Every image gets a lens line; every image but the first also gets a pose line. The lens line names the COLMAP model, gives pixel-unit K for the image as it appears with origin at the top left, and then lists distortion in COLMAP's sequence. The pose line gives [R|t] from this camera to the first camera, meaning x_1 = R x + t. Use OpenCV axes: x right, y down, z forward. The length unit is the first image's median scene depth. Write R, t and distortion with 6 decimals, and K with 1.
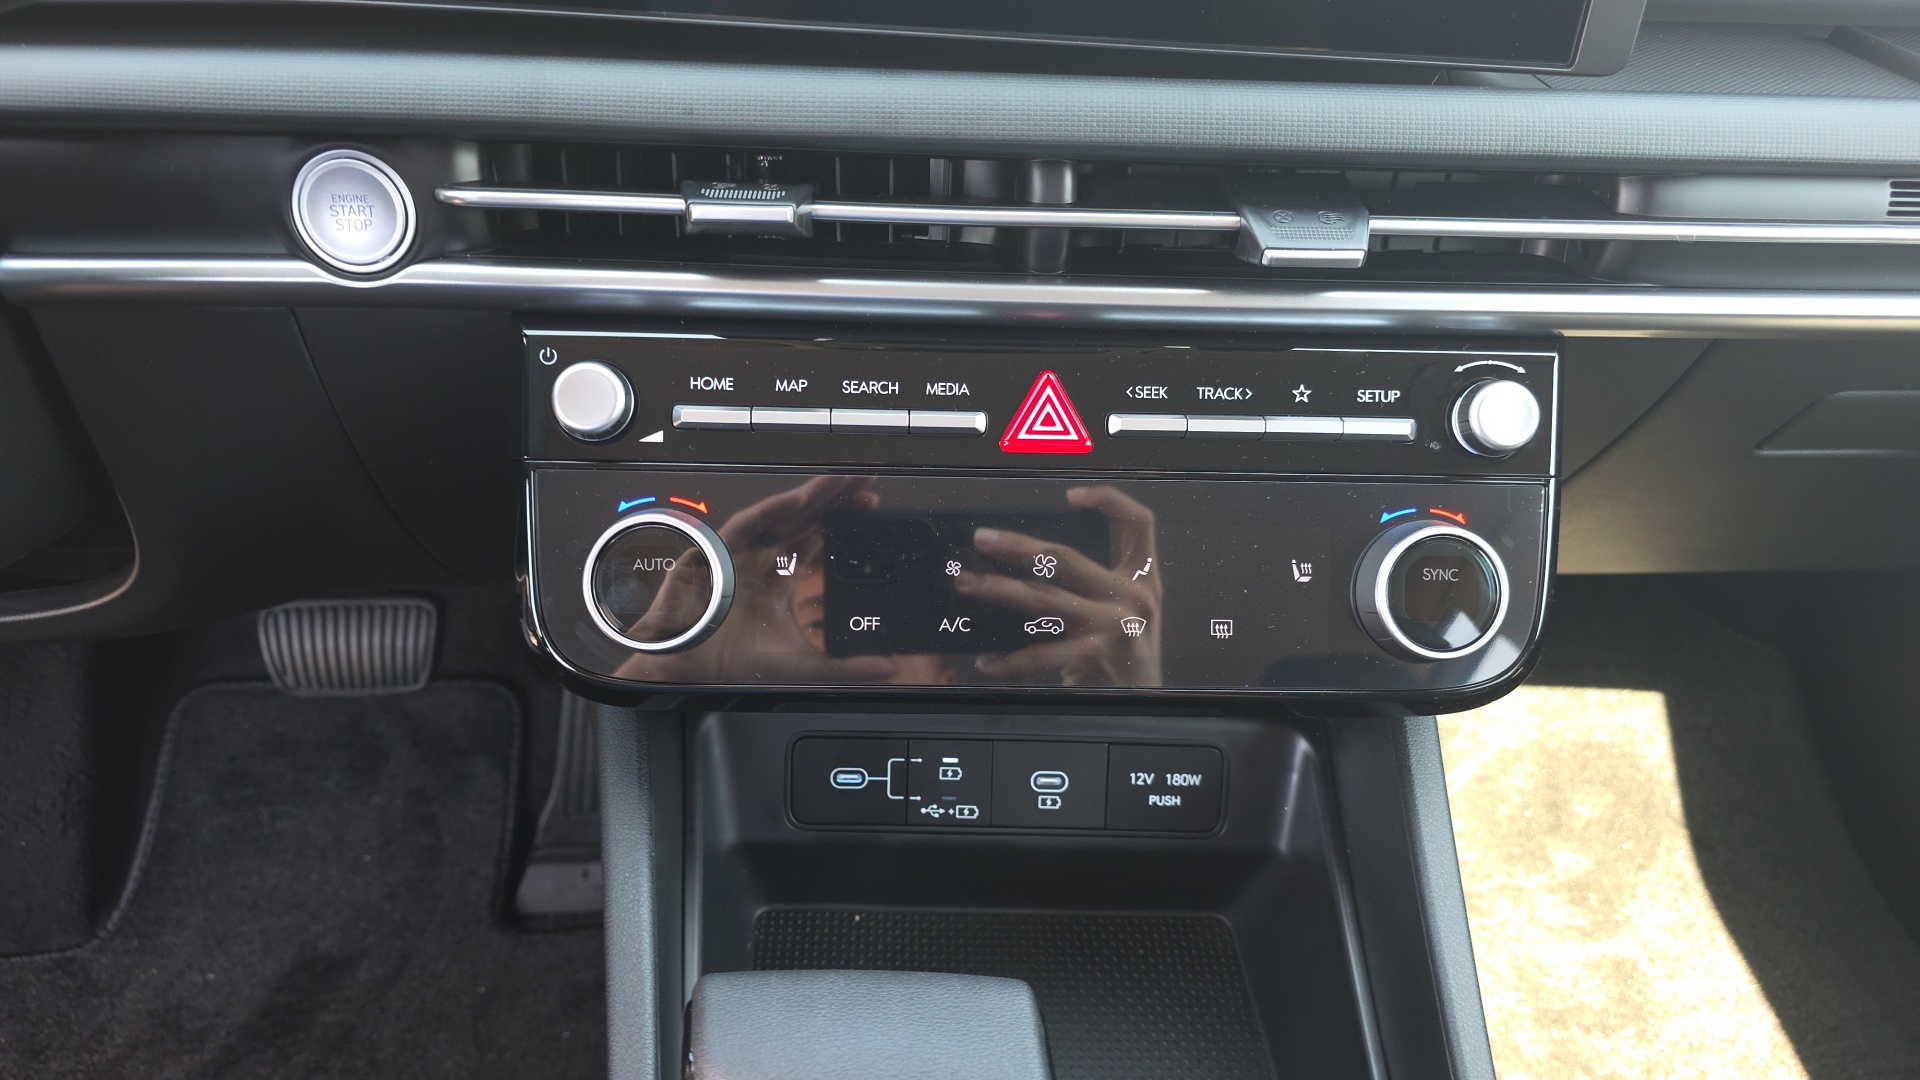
lens RADIAL K [[1297.8, 0, 930.7], [0, 1297.8, 544.3], [0, 0, 1]] dist [0.042569, -0.053222]
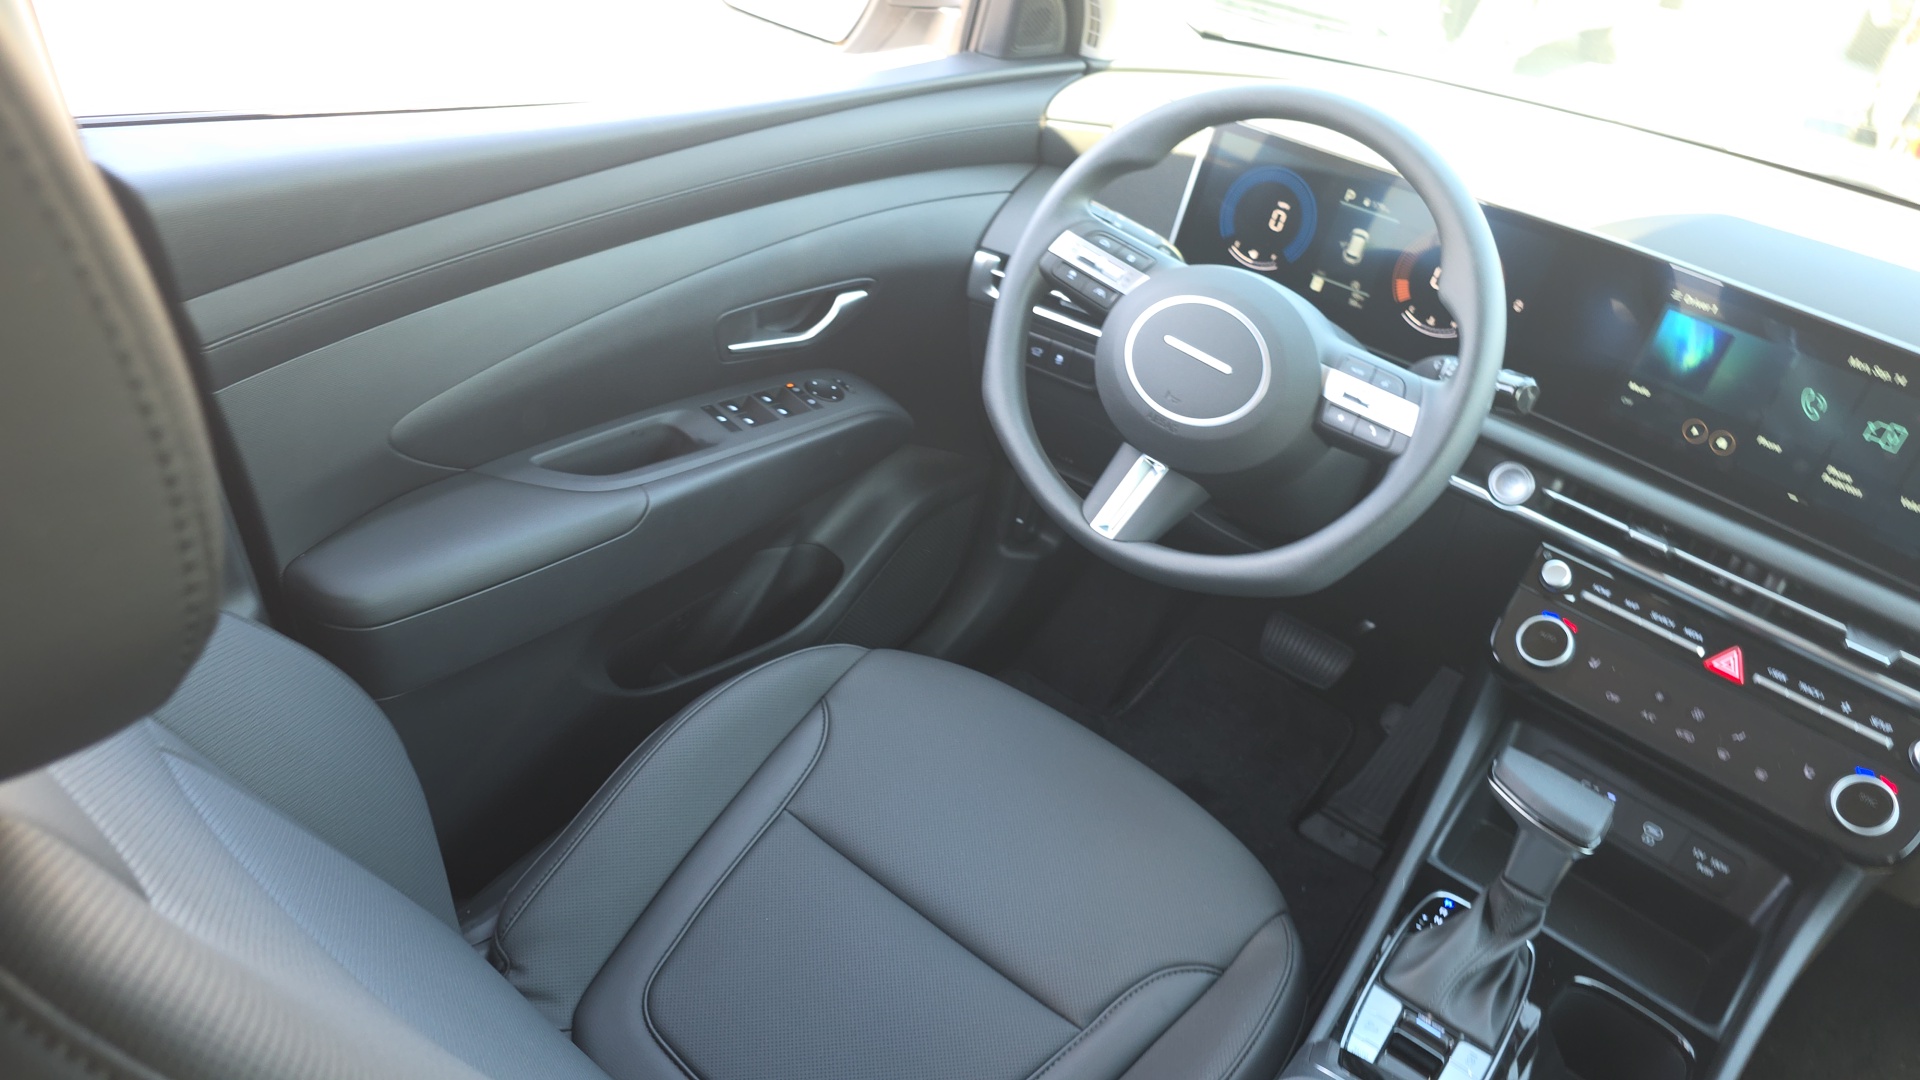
lens RADIAL K [[1321.7, 0, 935.7], [0, 1321.7, 539.8], [0, 0, 1]] dist [0.053805, -0.050616]
pose [[0.730245, 0.434730, -0.527022, 0.230544], [-0.521003, 0.853365, -0.017981, 0.545519], [0.441926, 0.287711, 0.849661, -1.947993]]
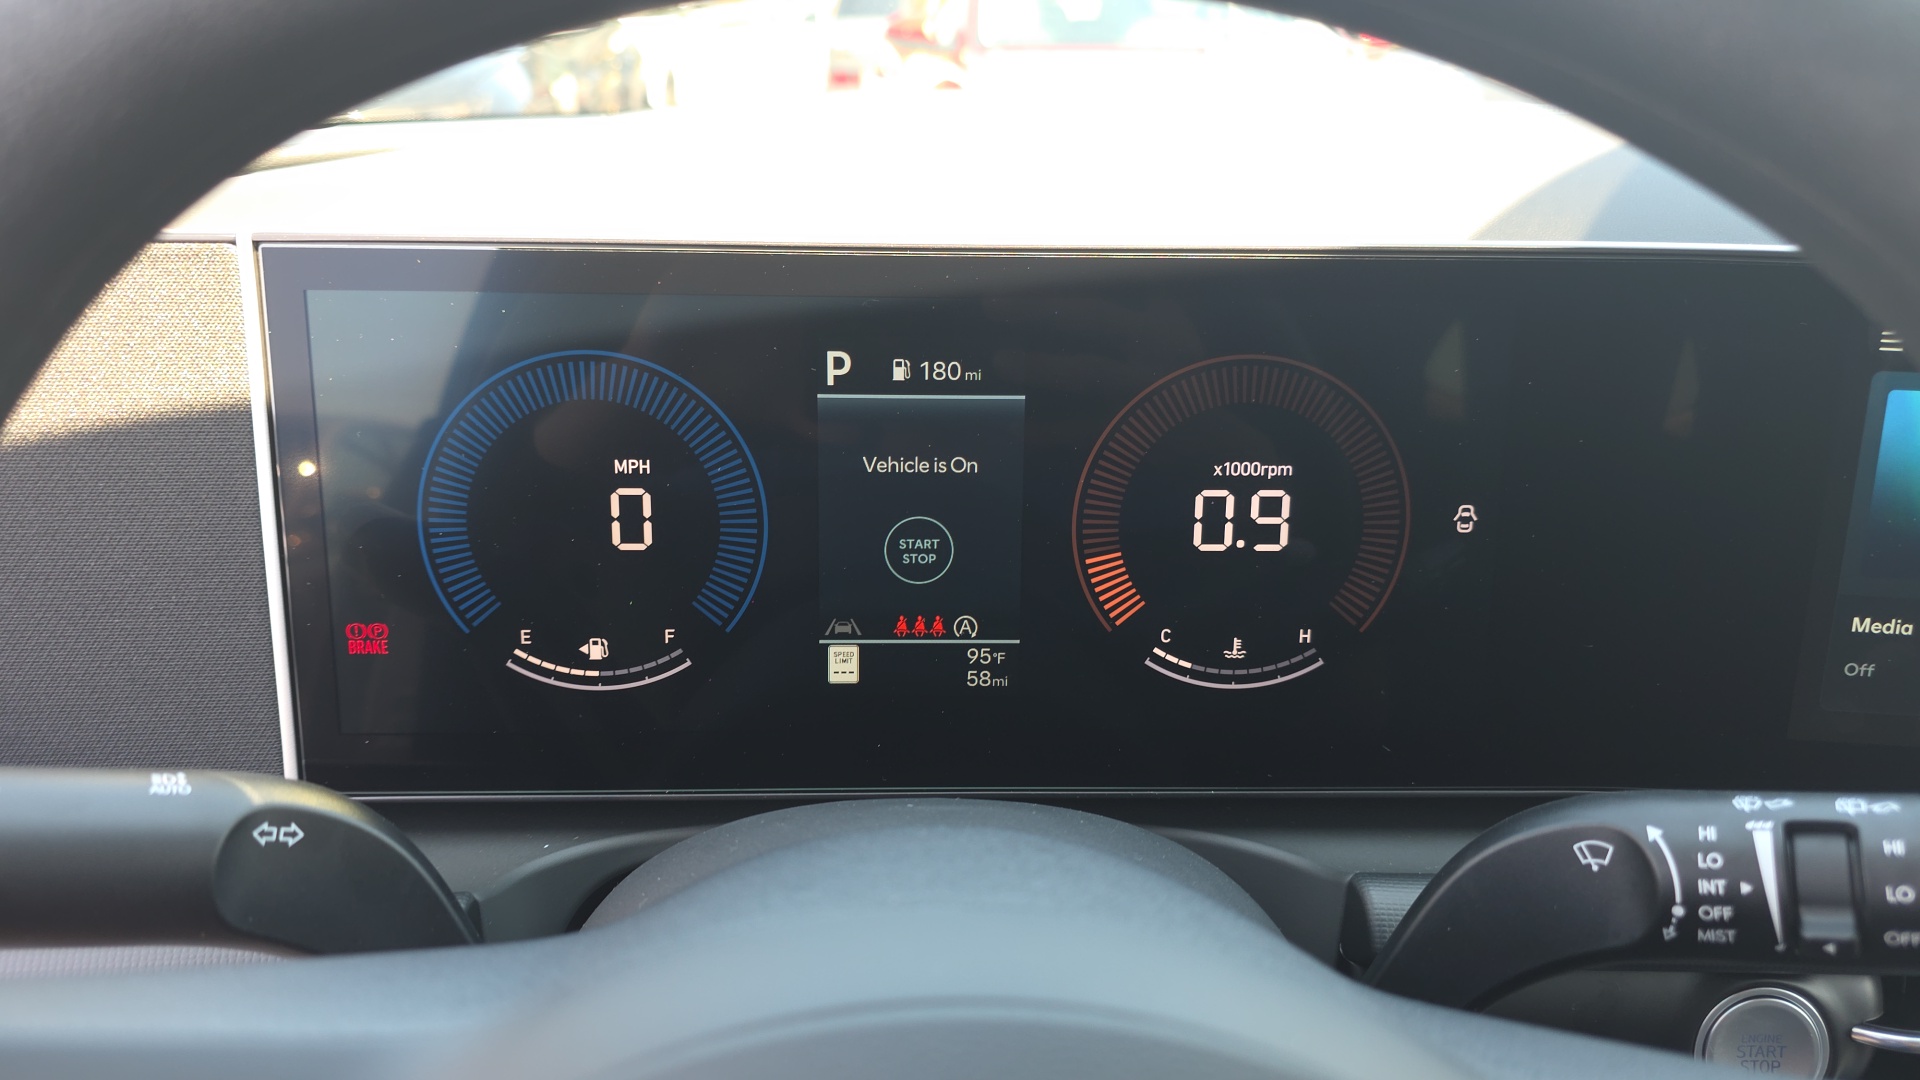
lens RADIAL K [[1350.3, 0, 918.4], [0, 1350.3, 541.3], [0, 0, 1]] dist [0.046779, -0.058250]
pose [[0.999138, -0.000352, -0.041515, -0.924640], [-0.012792, 0.948701, -0.315915, -0.268769], [0.039497, 0.316174, 0.947879, -0.010493]]
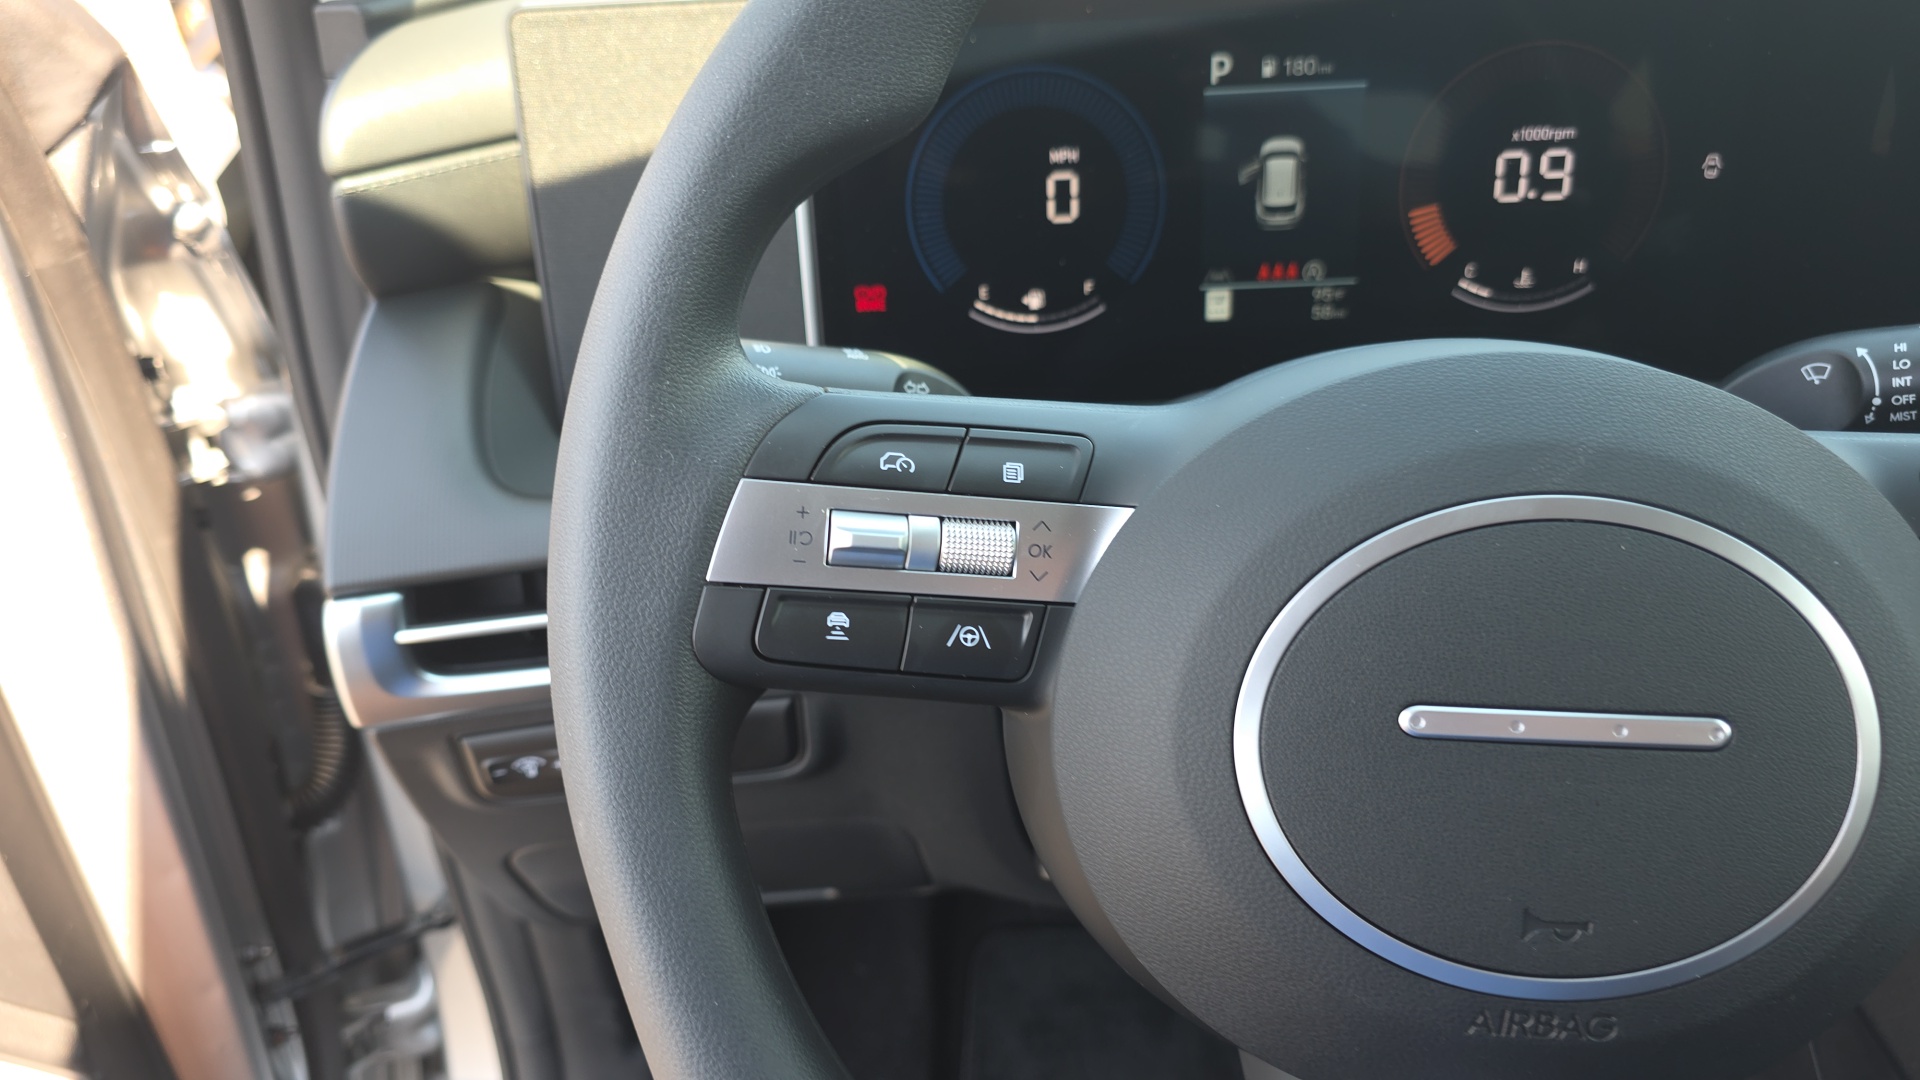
lens RADIAL K [[1338.5, 0, 949.8], [0, 1338.5, 544.8], [0, 0, 1]] dist [0.043119, -0.056342]
pose [[0.992567, -0.022691, -0.119561, -1.121580], [0.002120, 0.985539, -0.169438, -0.052364], [0.121677, 0.167925, 0.978262, -0.305949]]
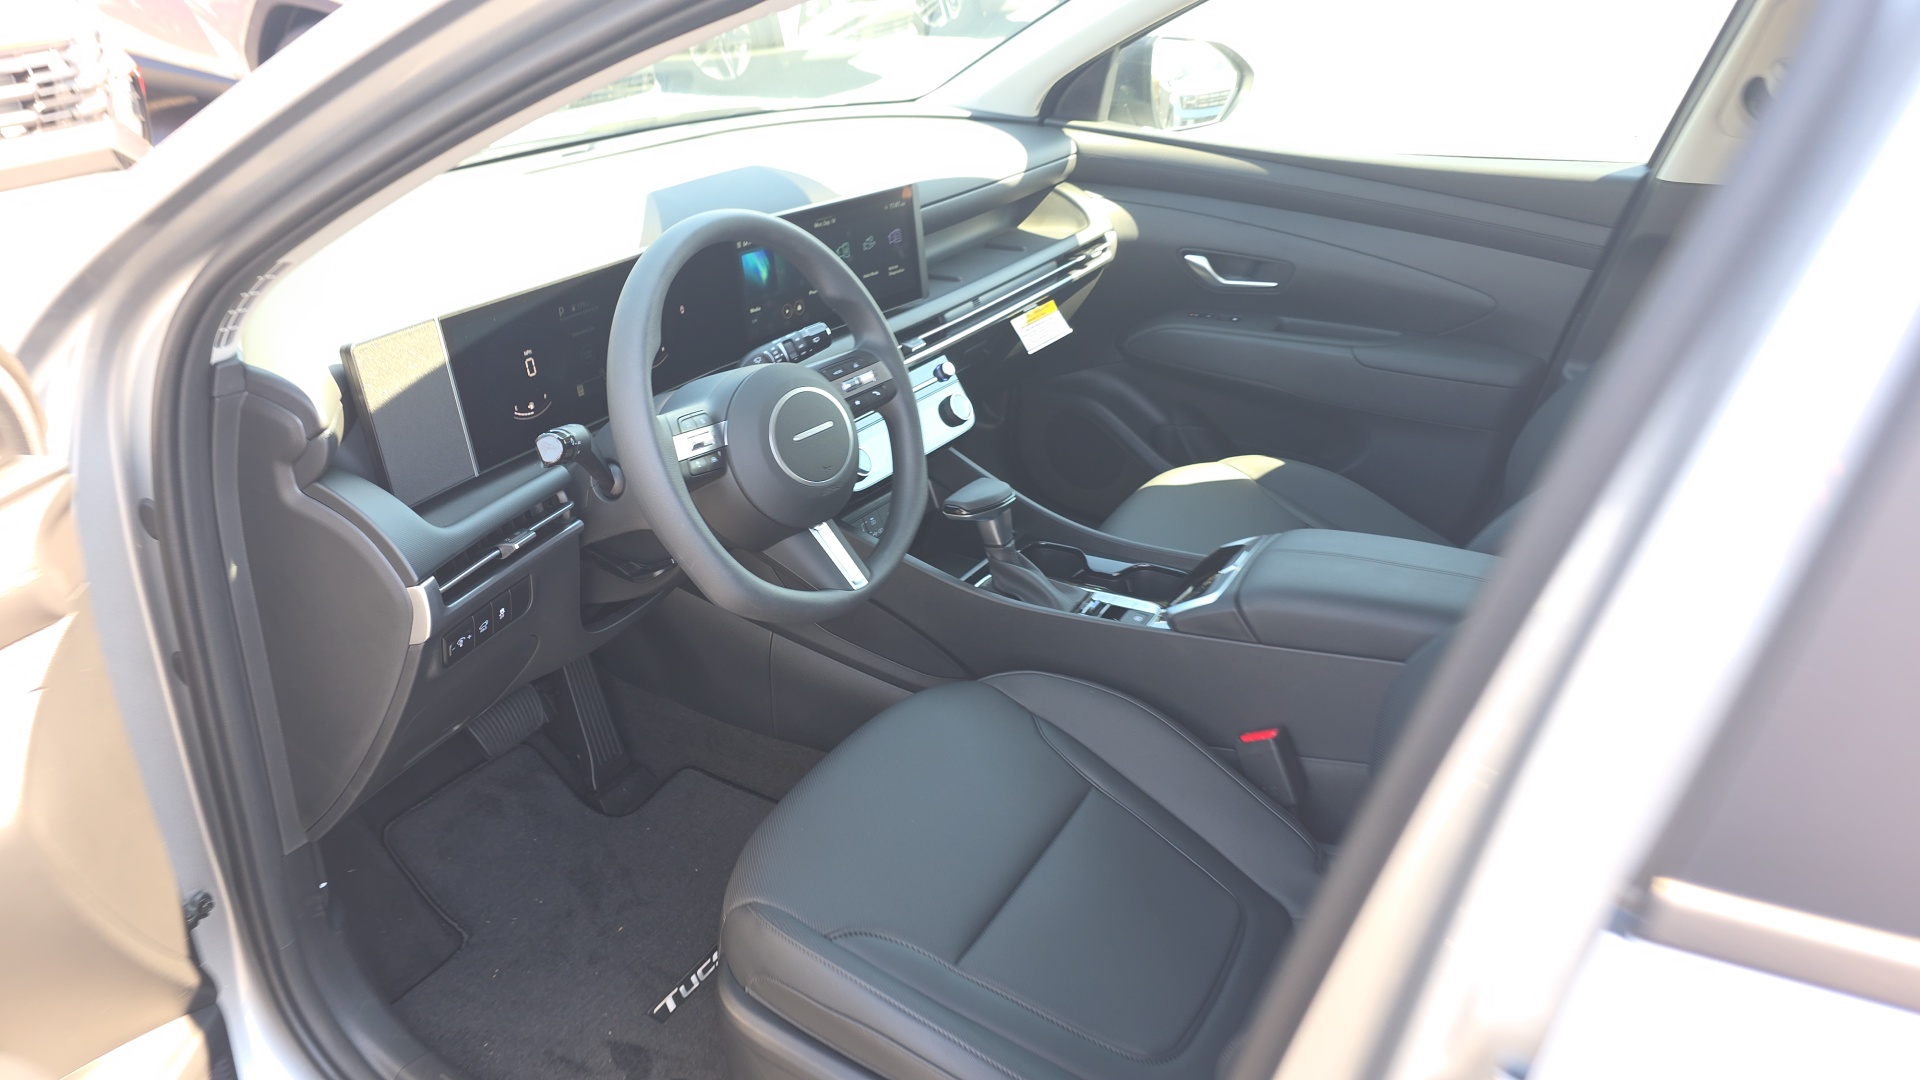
lens RADIAL K [[1312.7, 0, 929.0], [0, 1312.7, 545.8], [0, 0, 1]] dist [0.086725, -0.090672]
pose [[0.565902, -0.392416, 0.725096, -3.152629], [0.511323, 0.856949, 0.064711, 0.099101], [-0.646764, 0.334138, 0.685601, -1.885476]]
